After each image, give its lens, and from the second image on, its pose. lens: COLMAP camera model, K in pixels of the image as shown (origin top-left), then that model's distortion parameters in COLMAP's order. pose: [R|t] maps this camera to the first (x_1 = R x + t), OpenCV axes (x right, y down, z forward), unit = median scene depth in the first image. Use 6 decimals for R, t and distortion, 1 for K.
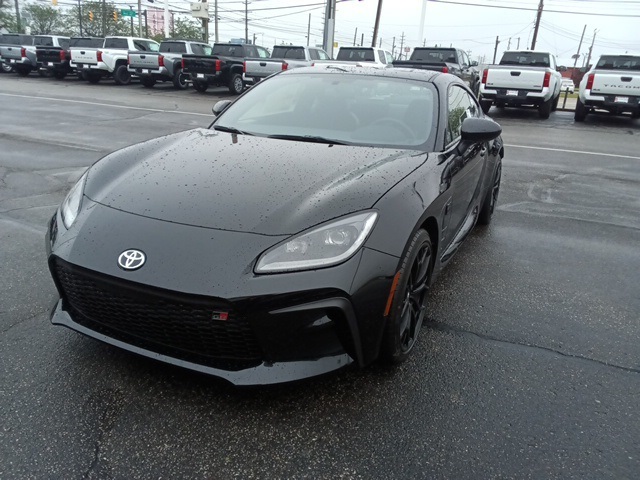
lens RADIAL K [[497.6, 0, 298.3], [0, 497.6, 224.4], [0, 0, 1]] dist [0.060363, -0.074467]
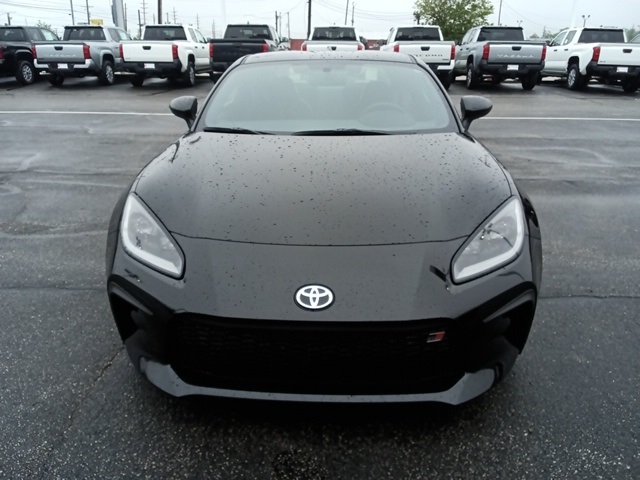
lens RADIAL K [[497.6, 0, 290.3], [0, 497.6, 241.5], [0, 0, 1]] dist [0.060363, -0.074467]
pose [[0.924727, -0.175225, 0.337901, -0.296918], [0.151726, 0.983850, 0.094969, -0.050554], [-0.349085, -0.036552, 0.936378, 0.107051]]
